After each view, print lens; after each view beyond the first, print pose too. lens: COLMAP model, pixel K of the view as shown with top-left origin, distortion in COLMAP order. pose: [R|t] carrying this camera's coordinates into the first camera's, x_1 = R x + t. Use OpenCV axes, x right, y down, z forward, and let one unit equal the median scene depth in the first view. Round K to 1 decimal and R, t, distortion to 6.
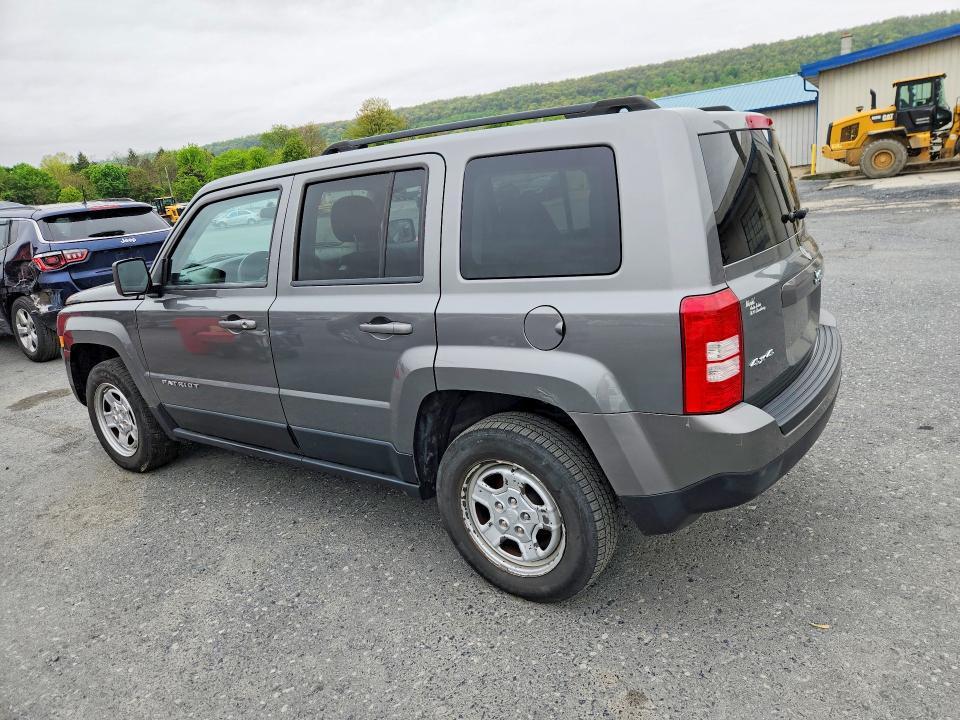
lens RADIAL K [[679.9, 0, 501.1], [0, 679.9, 356.2], [0, 0, 1]] dist [0.053176, -0.047056]
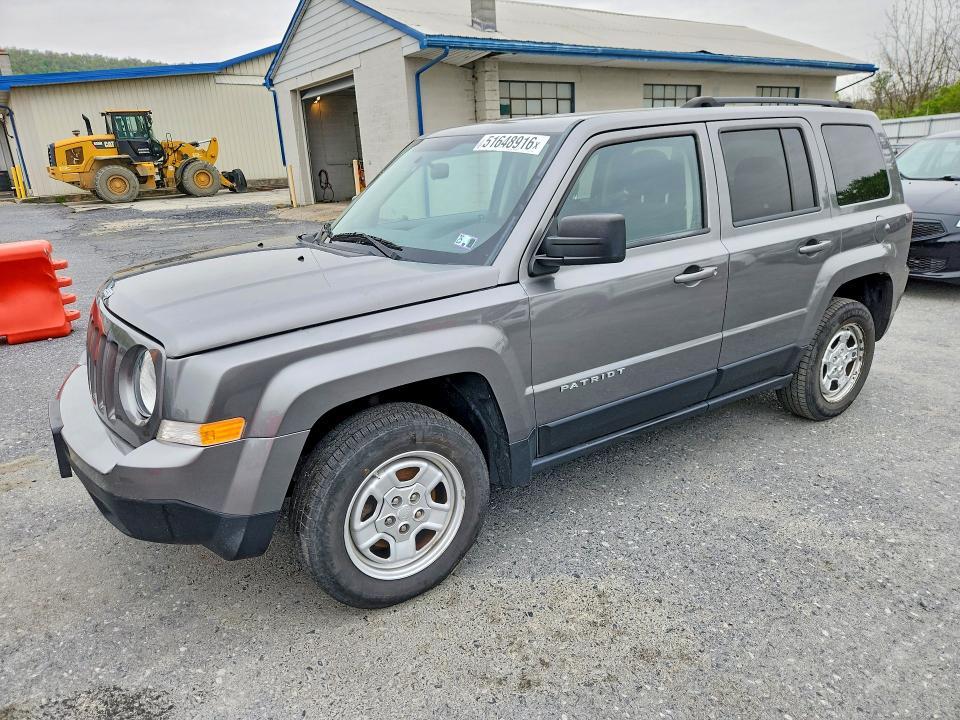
lens RADIAL K [[681.1, 0, 456.5], [0, 681.1, 363.7], [0, 0, 1]] dist [0.048753, -0.041564]
pose [[0.352602, -0.190338, 0.916211, -0.423566], [0.233040, 0.966109, 0.111019, -0.033760], [-0.906291, 0.174368, 0.385009, 0.293195]]
